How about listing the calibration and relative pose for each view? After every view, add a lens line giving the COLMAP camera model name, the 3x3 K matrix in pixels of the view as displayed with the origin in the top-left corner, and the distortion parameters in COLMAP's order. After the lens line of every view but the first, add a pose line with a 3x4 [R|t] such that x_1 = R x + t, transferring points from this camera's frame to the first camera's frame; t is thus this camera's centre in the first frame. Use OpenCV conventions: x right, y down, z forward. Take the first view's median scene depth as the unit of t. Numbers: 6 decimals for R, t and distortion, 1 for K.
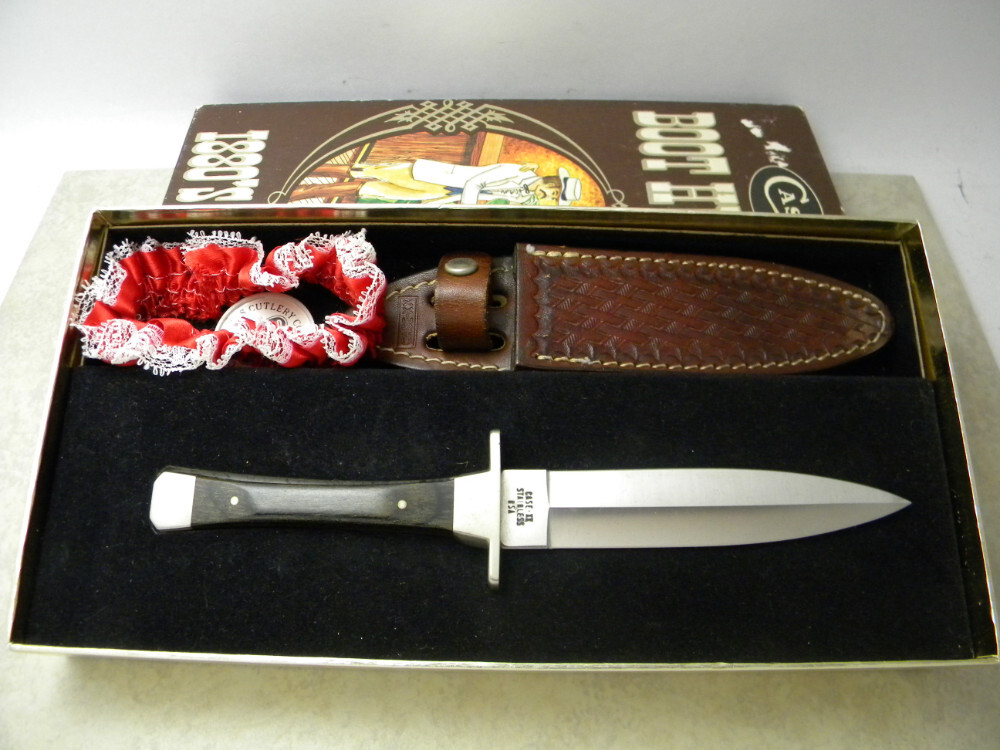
lens RADIAL K [[832.4, 0, 500.0], [0, 832.4, 375.0], [0, 0, 1]] dist [-0.177108, 0.123354]
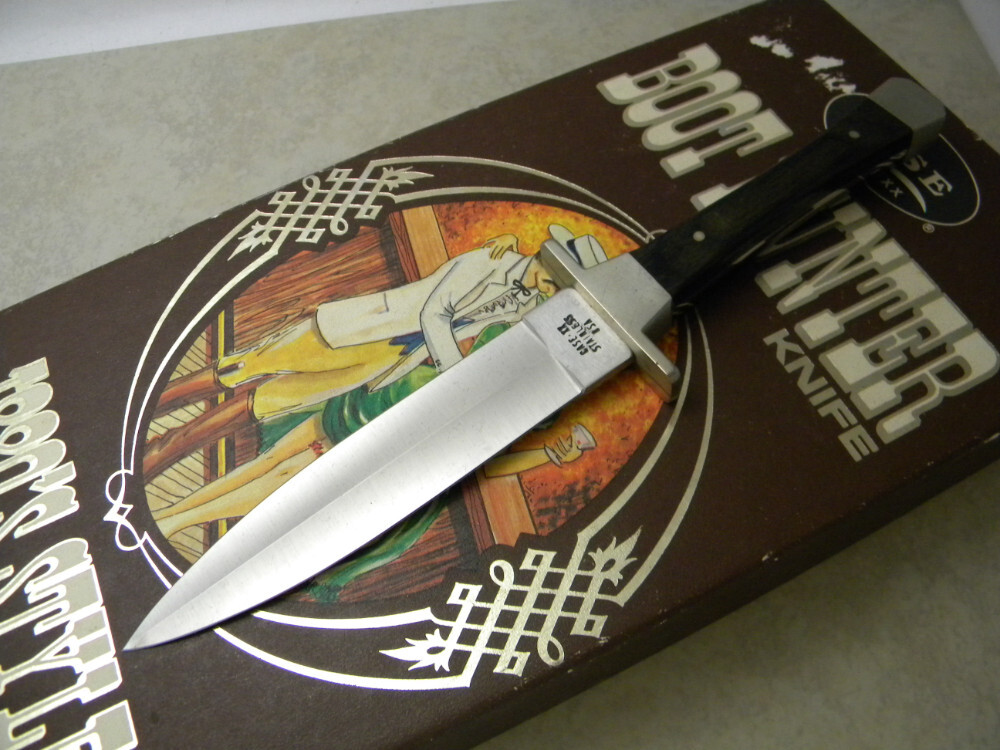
lens RADIAL K [[832.4, 0, 500.0], [0, 832.4, 375.0], [0, 0, 1]] dist [-0.177108, 0.123354]
pose [[0.900727, -0.409592, 0.144657, -0.087272], [0.393925, 0.910552, 0.125374, -0.238287], [-0.183070, -0.055943, 0.981507, 0.407019]]
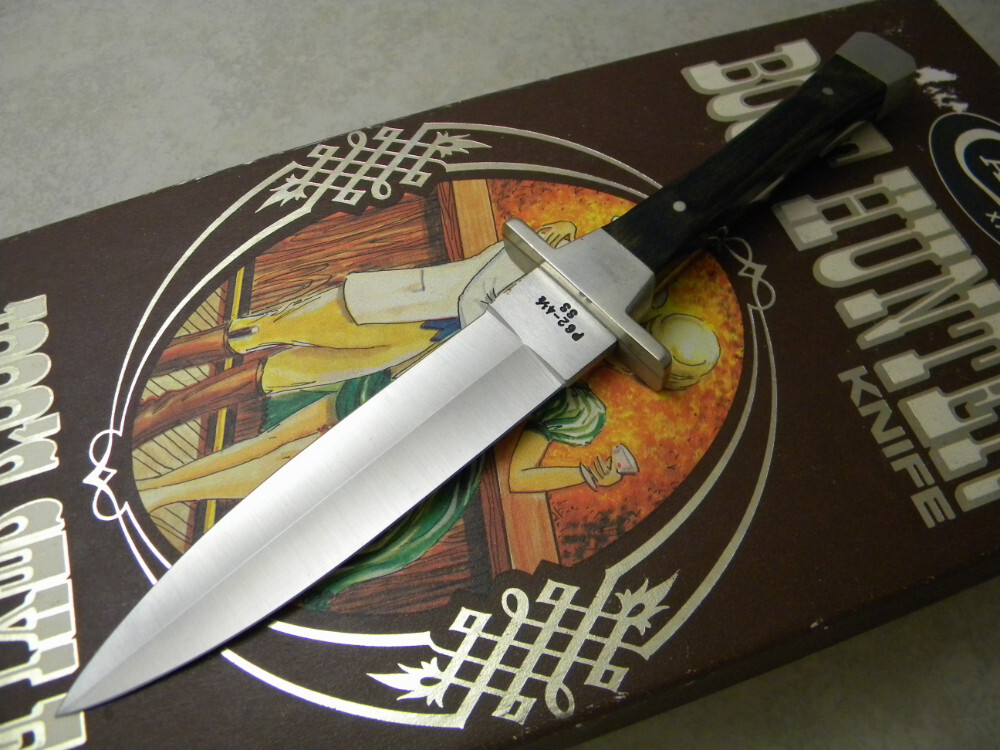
lens RADIAL K [[832.4, 0, 500.0], [0, 832.4, 375.0], [0, 0, 1]] dist [-0.177108, 0.123354]
pose [[0.948739, -0.296020, 0.110751, -0.083785], [0.280873, 0.950340, 0.134034, -0.242697], [-0.144927, -0.096057, 0.984769, 0.465093]]
